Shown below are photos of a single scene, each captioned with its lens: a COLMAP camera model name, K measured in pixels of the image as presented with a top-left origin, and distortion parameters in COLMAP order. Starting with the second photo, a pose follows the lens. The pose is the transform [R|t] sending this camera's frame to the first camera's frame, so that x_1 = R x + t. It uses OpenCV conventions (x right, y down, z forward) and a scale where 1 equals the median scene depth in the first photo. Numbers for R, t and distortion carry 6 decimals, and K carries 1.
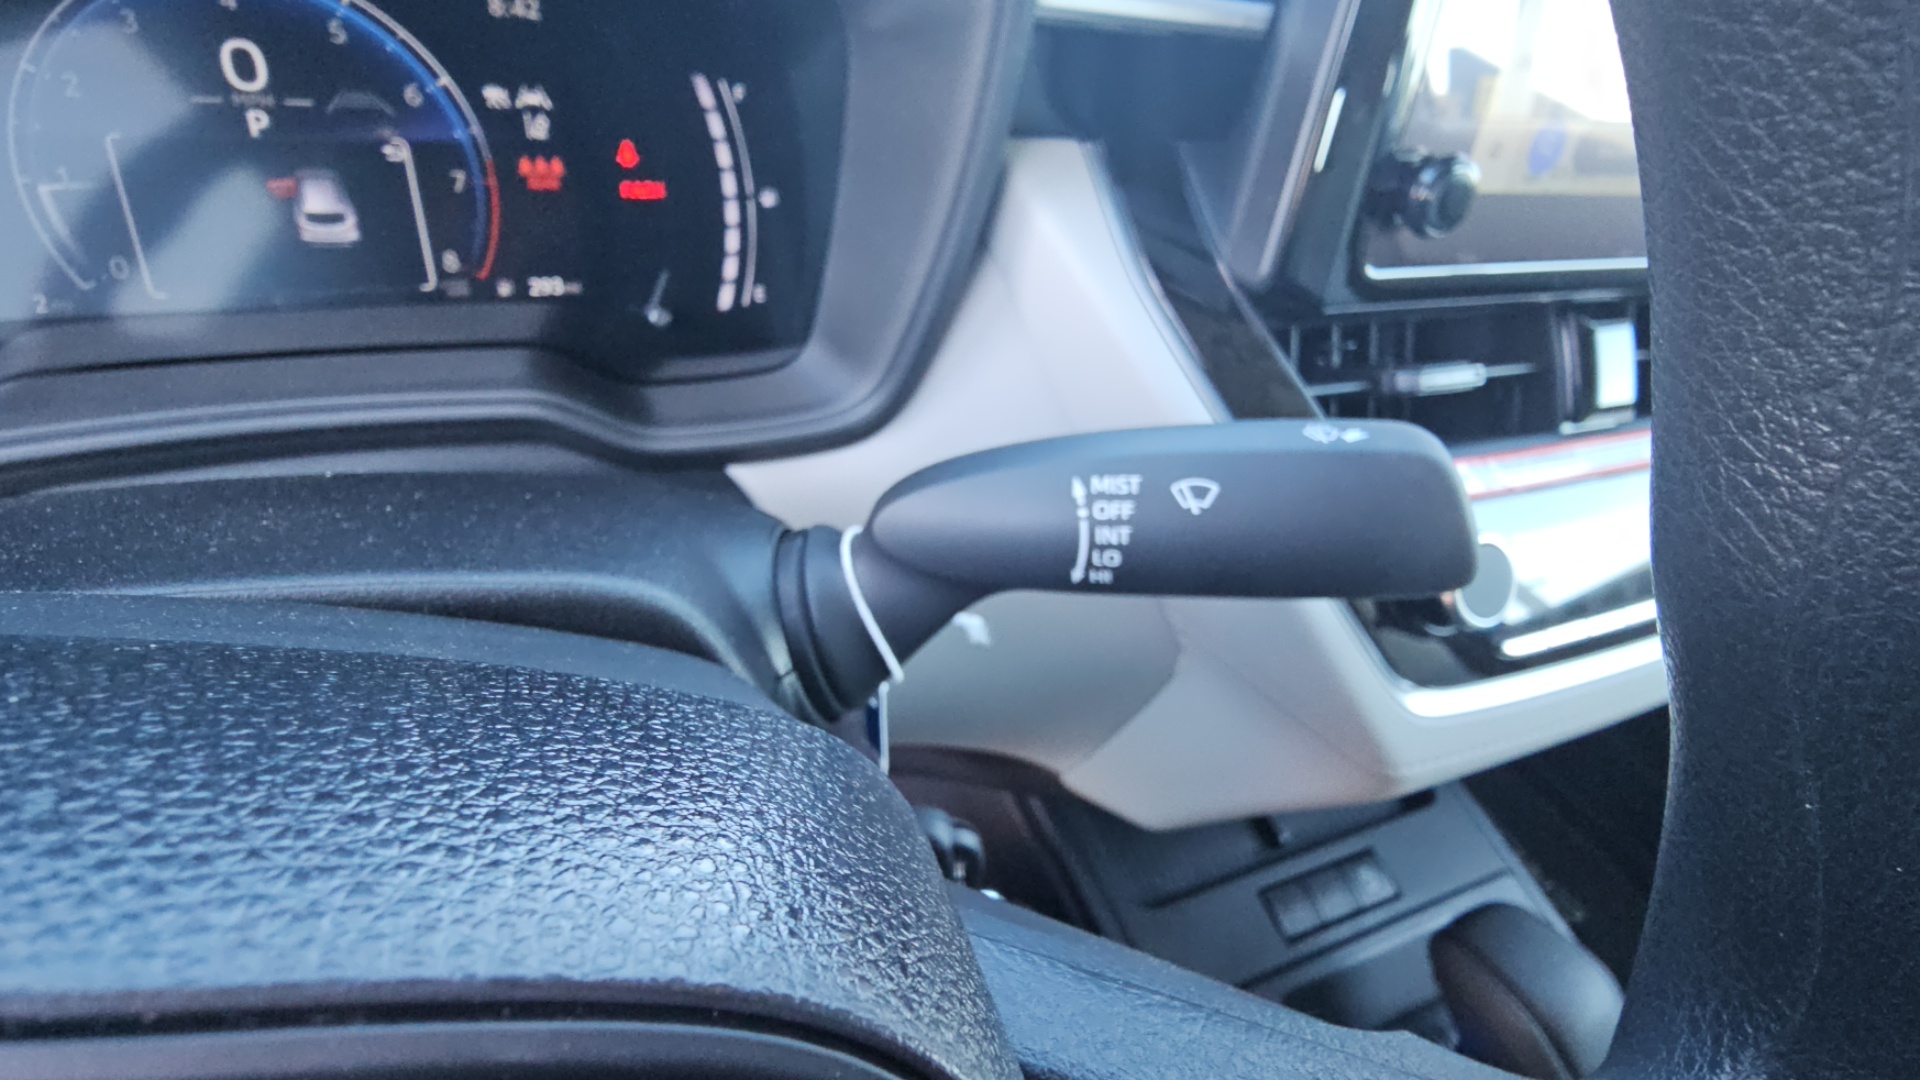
lens RADIAL K [[854.9, 0, 973.3], [0, 854.9, 544.4], [0, 0, 1]] dist [0.001644, -0.003624]
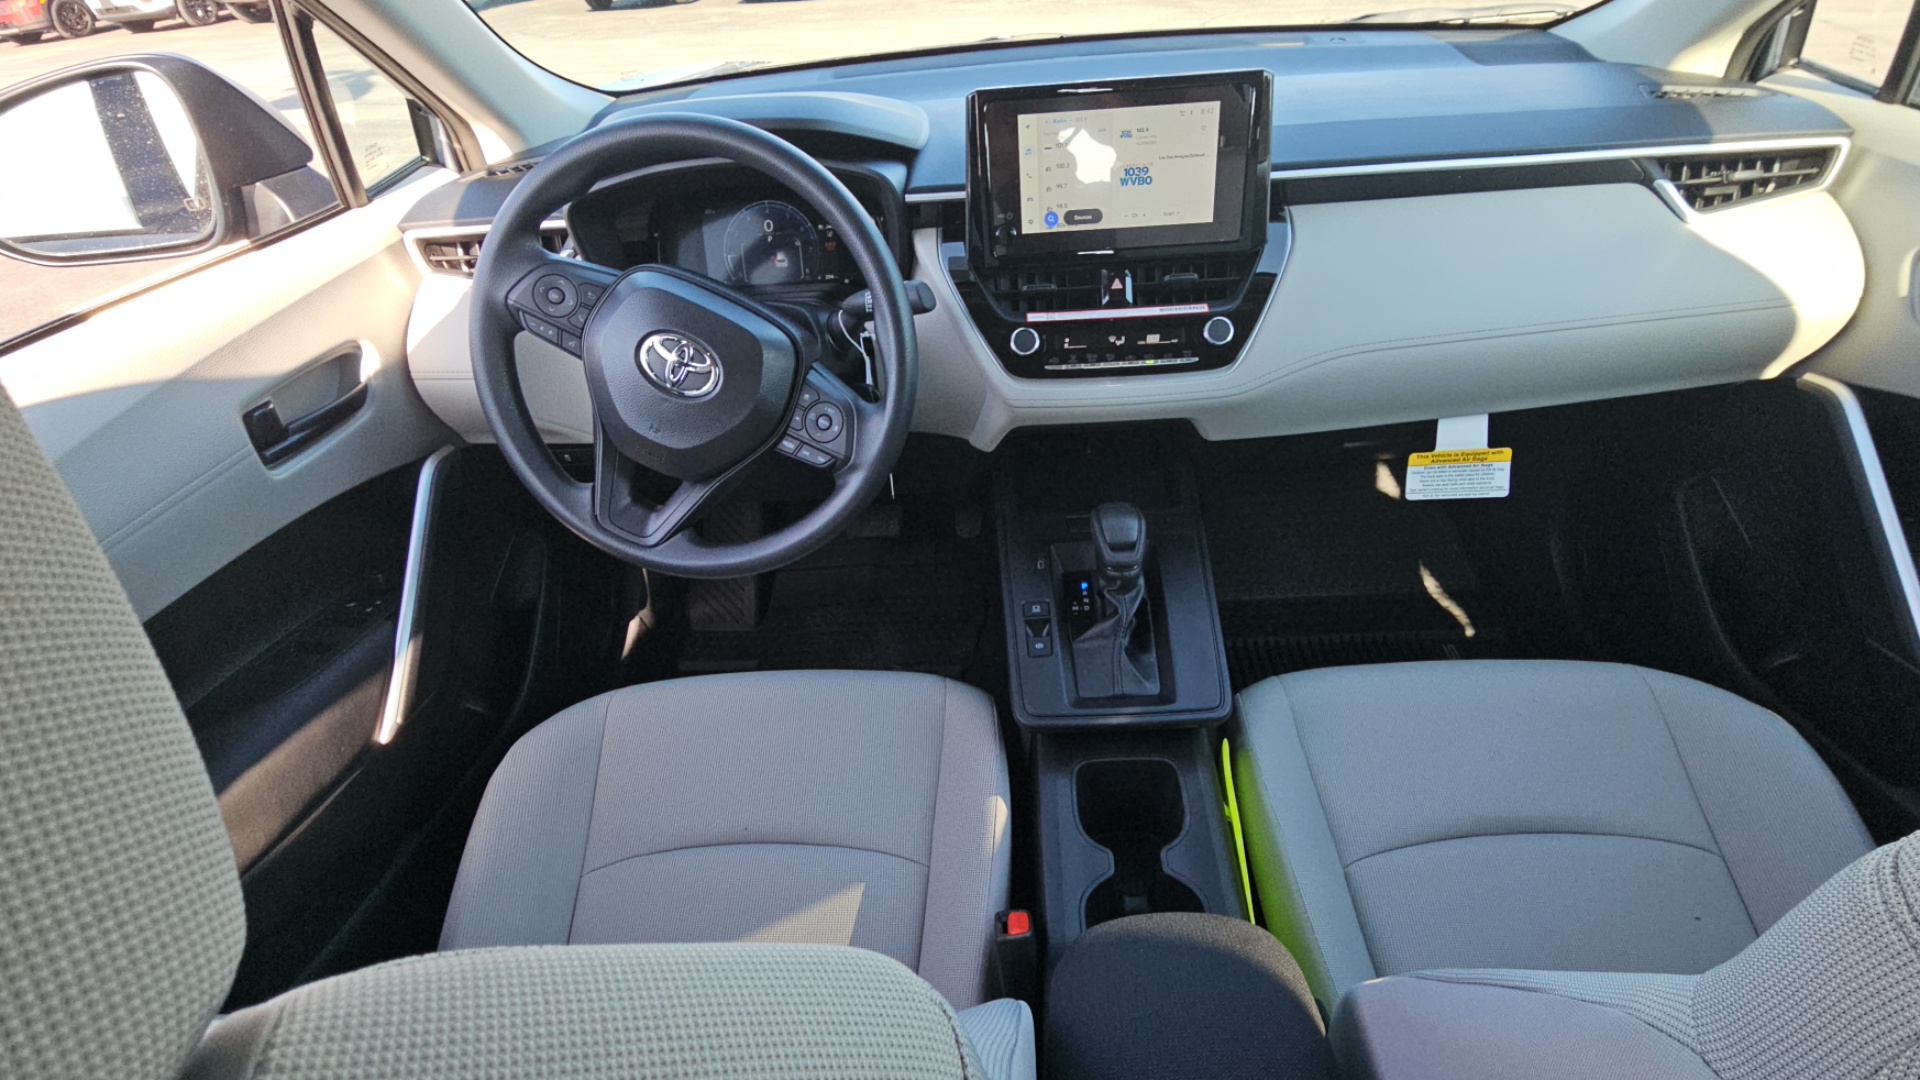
lens RADIAL K [[837.7, 0, 984.5], [0, 837.7, 541.4], [0, 0, 1]] dist [-0.000588, -0.001289]
pose [[0.895026, 0.086623, -0.437522, 1.917751], [-0.109629, 0.993591, -0.027549, 0.923584], [0.432332, 0.072622, 0.898785, -2.011057]]
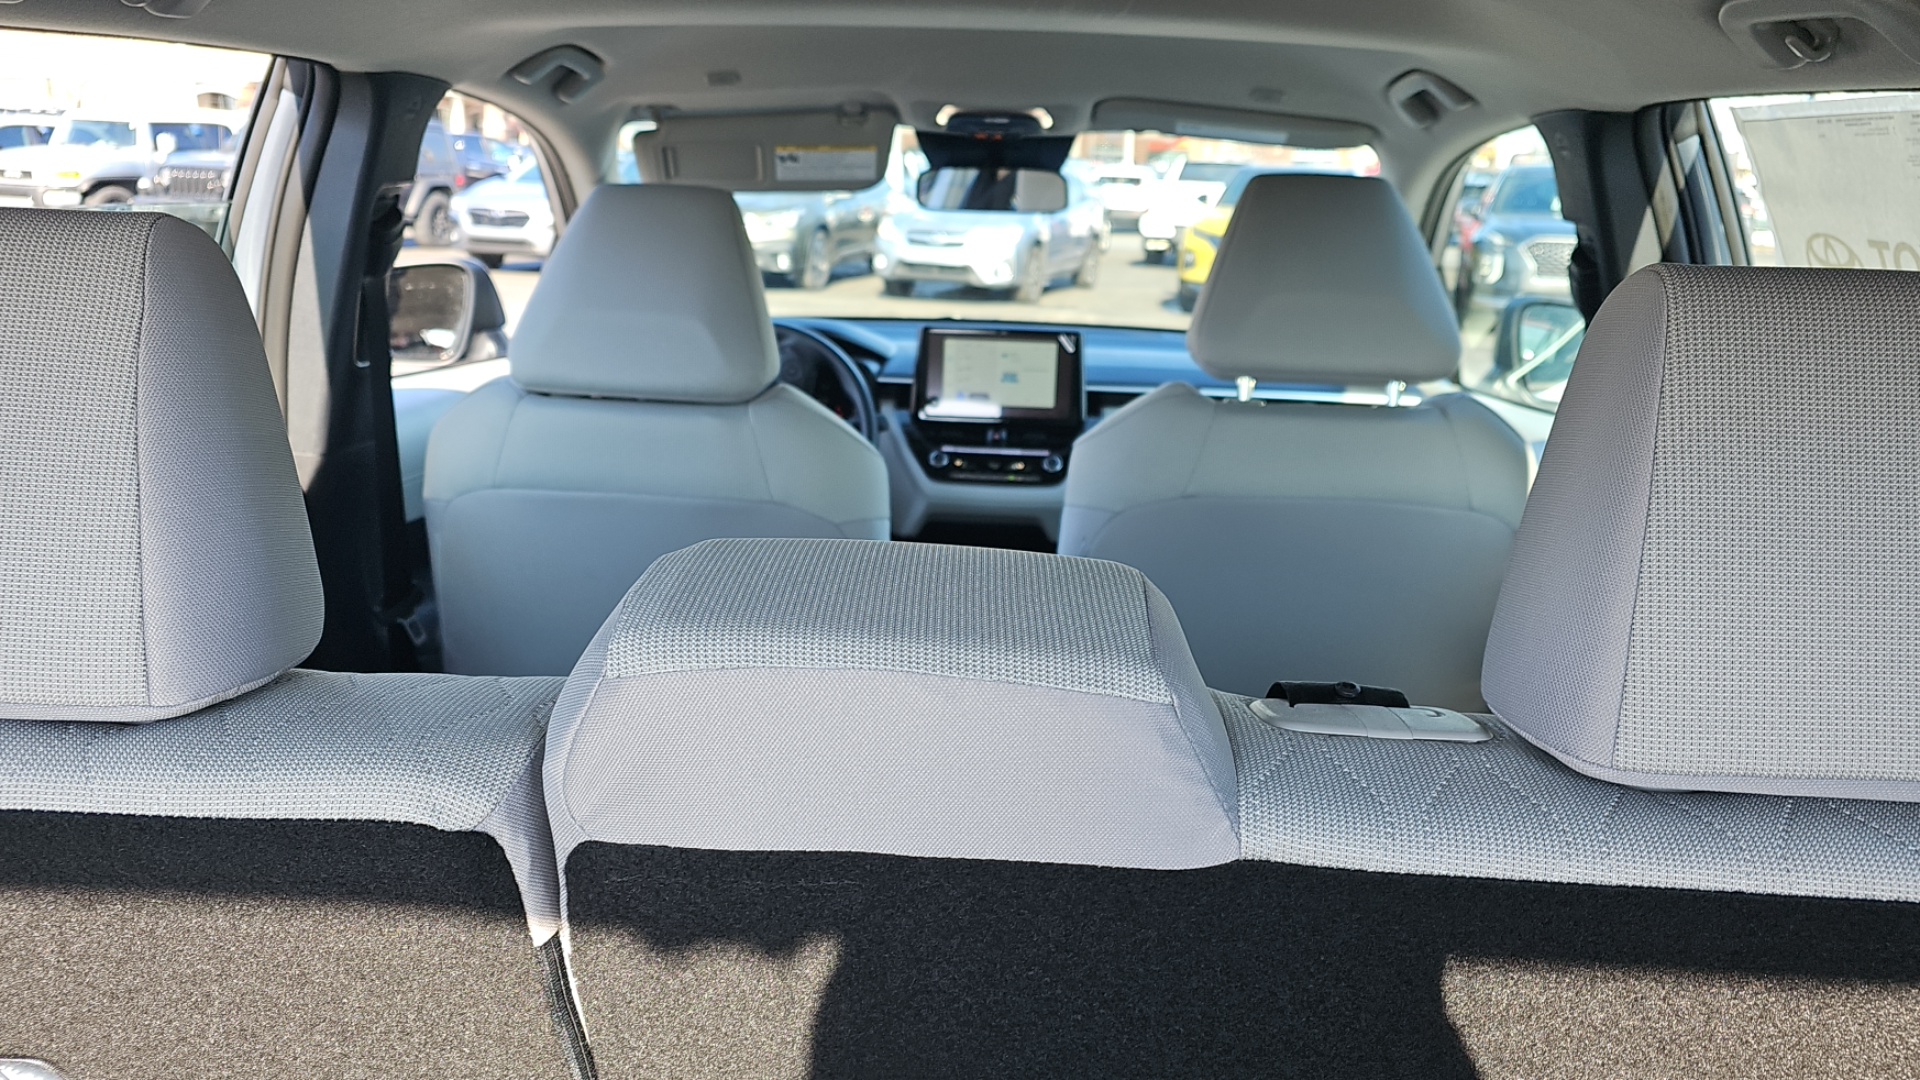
lens RADIAL K [[1348.8, 0, 965.7], [0, 1348.8, 524.0], [0, 0, 1]] dist [0.082044, -0.092686]
pose [[0.899728, -0.009411, -0.436350, 4.584059], [-0.199310, 0.880576, -0.429956, 4.197677], [0.388285, 0.473812, 0.790403, -5.797766]]
